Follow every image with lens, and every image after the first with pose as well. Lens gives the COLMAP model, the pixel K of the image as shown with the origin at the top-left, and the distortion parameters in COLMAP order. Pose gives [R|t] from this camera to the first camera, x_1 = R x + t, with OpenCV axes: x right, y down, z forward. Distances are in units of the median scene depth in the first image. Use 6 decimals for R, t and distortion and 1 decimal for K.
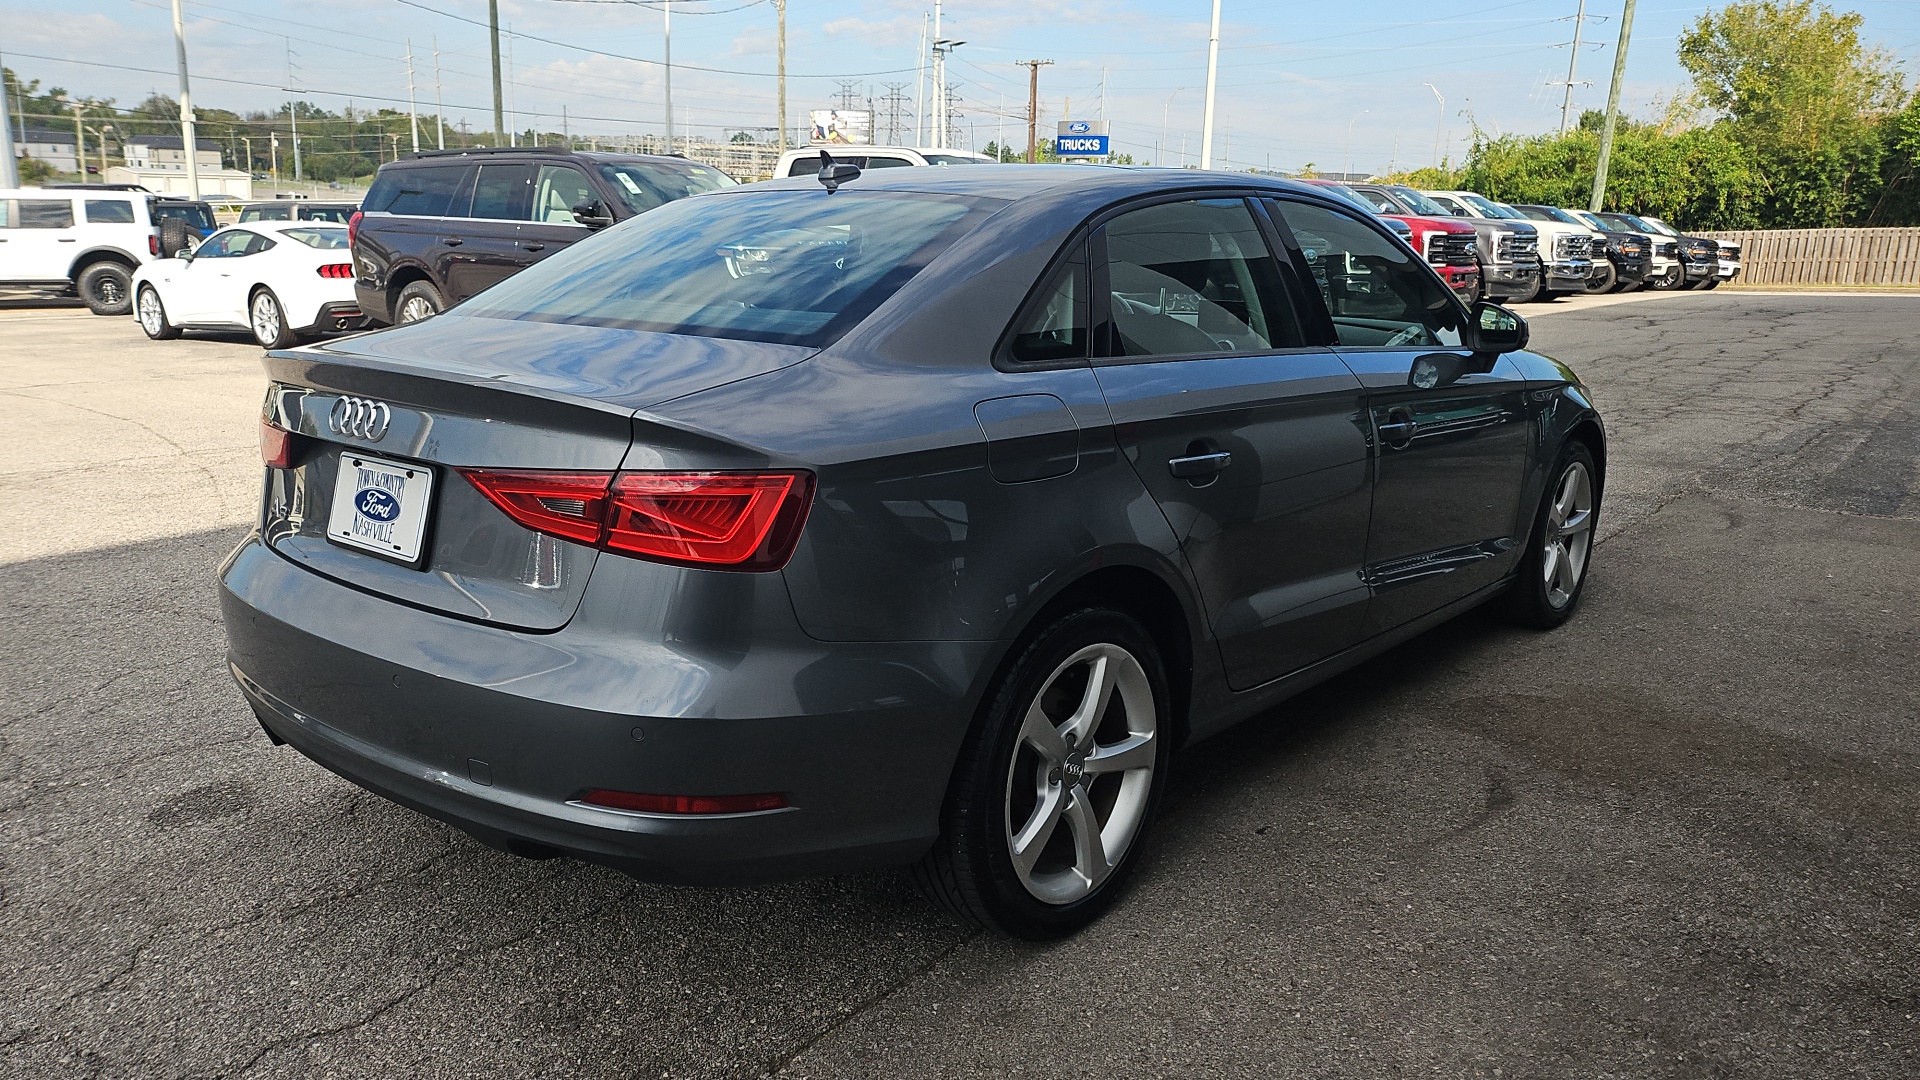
lens RADIAL K [[1334.3, 0, 924.4], [0, 1334.3, 530.3], [0, 0, 1]] dist [0.071654, -0.083862]
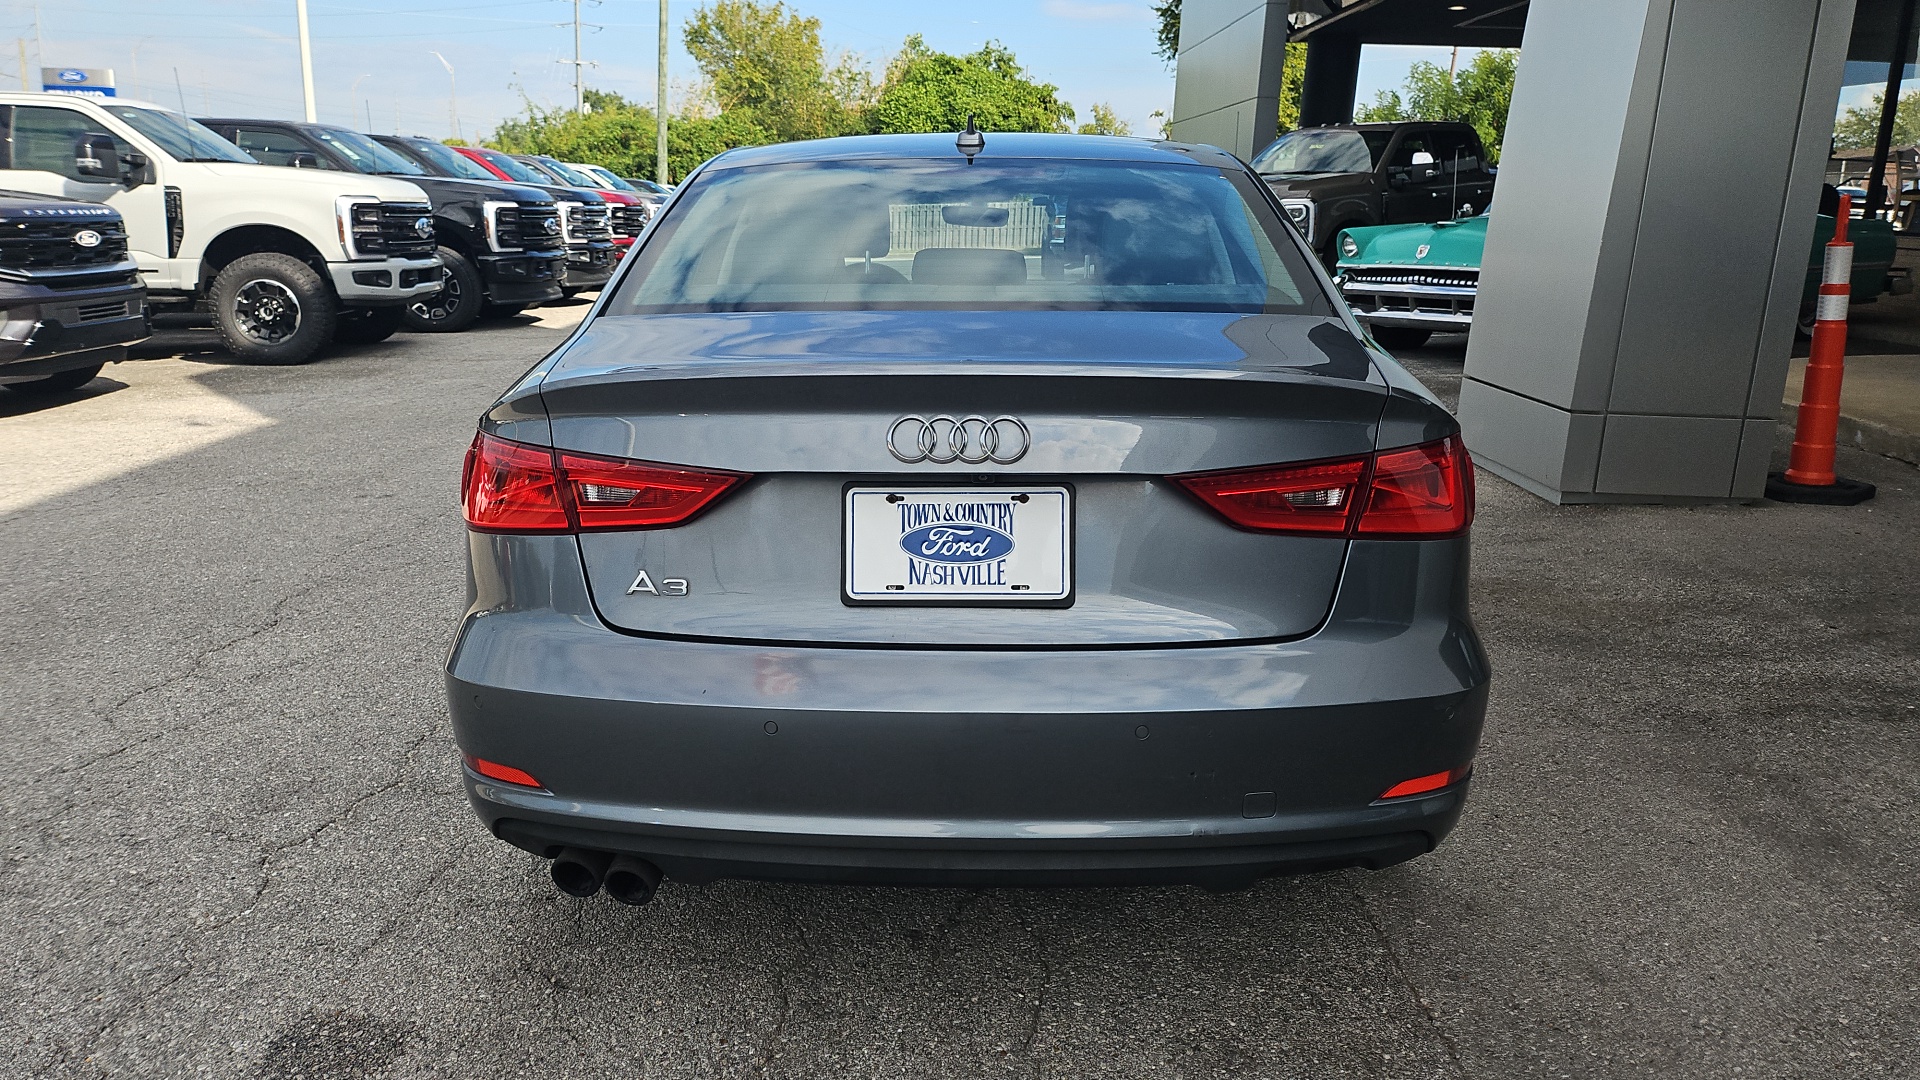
lens RADIAL K [[1336.4, 0, 949.9], [0, 1336.4, 540.5], [0, 0, 1]] dist [0.070795, -0.079445]
pose [[0.779890, -0.154424, 0.606568, -0.721716], [0.138135, 0.987657, 0.073839, -0.064929], [-0.610483, 0.026202, 0.791596, 0.292652]]
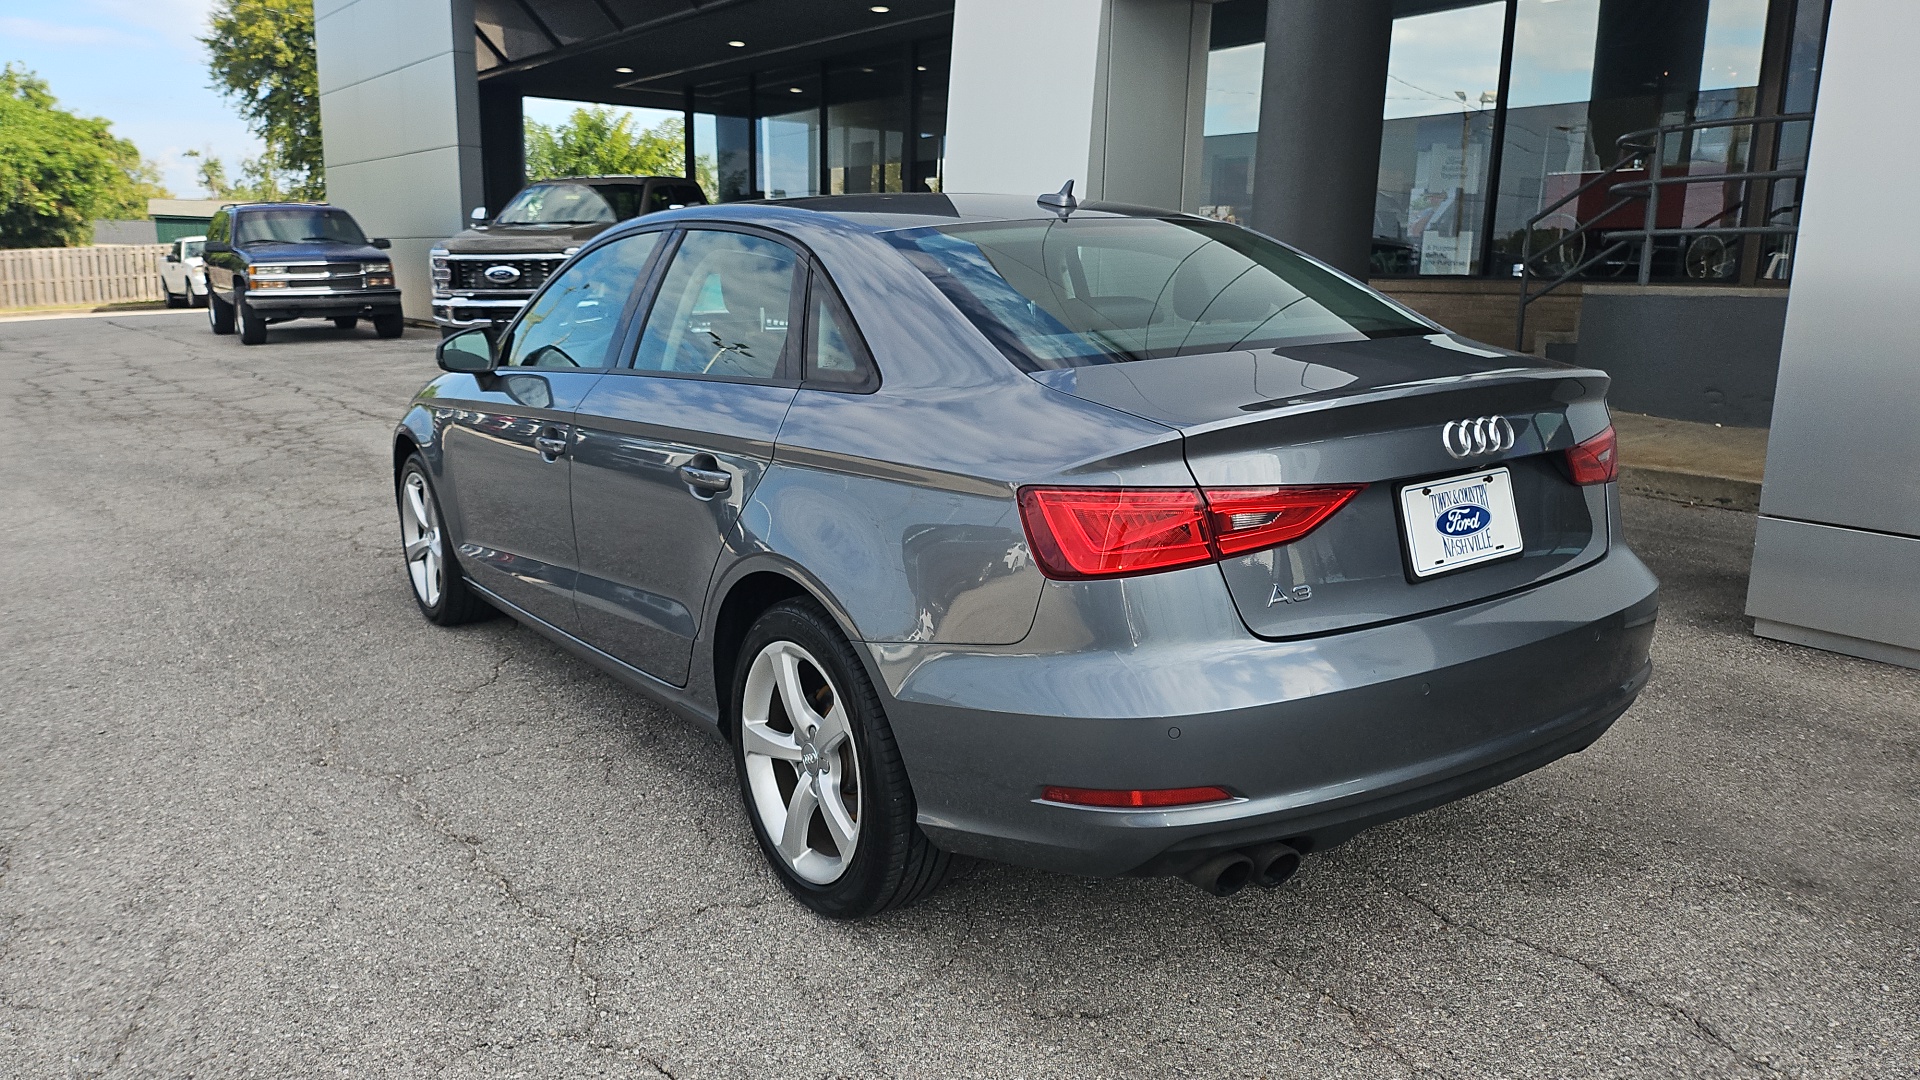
lens RADIAL K [[1336.4, 0, 949.9], [0, 1336.4, 540.5], [0, 0, 1]] dist [0.070795, -0.079445]
pose [[0.248573, -0.213450, 0.944802, -1.189896], [0.224929, 0.961473, 0.158039, -0.205095], [-0.942135, 0.173229, 0.287008, 0.865173]]
